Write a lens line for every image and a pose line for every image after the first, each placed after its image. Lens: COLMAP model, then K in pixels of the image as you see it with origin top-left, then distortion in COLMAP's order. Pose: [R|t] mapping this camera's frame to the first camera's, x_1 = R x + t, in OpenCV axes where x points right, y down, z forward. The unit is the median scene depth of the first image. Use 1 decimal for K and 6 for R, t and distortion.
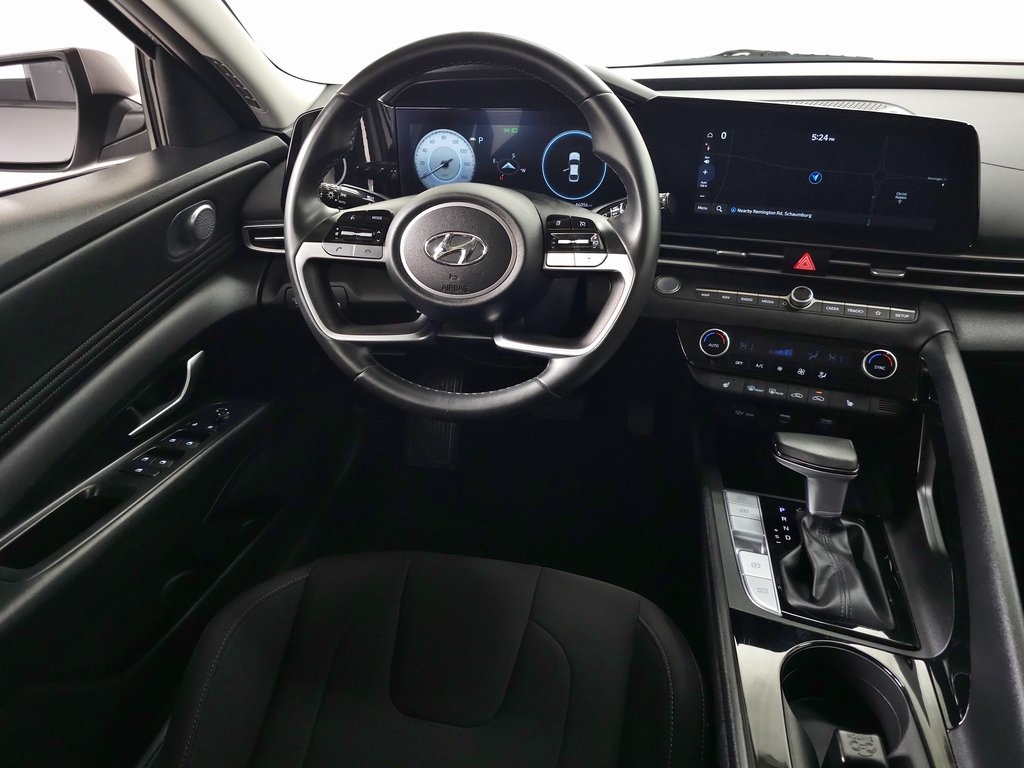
lens RADIAL K [[672.6, 0, 512.0], [0, 672.6, 384.0], [0, 0, 1]] dist [0.051262, -0.069154]
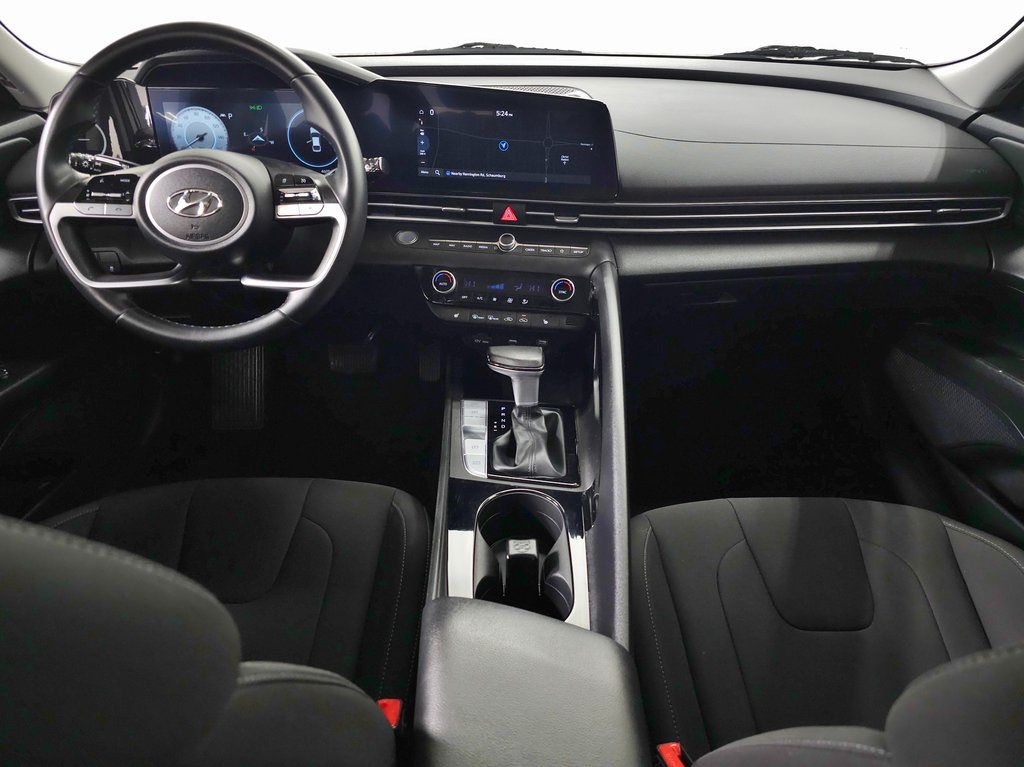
lens RADIAL K [[672.6, 0, 512.0], [0, 672.6, 383.5], [0, 0, 1]] dist [0.051262, -0.069154]
pose [[0.975611, -0.080510, 0.204210, 0.167735], [0.078075, 0.996748, 0.019968, 0.119372], [-0.205153, -0.003537, 0.978723, -0.254501]]
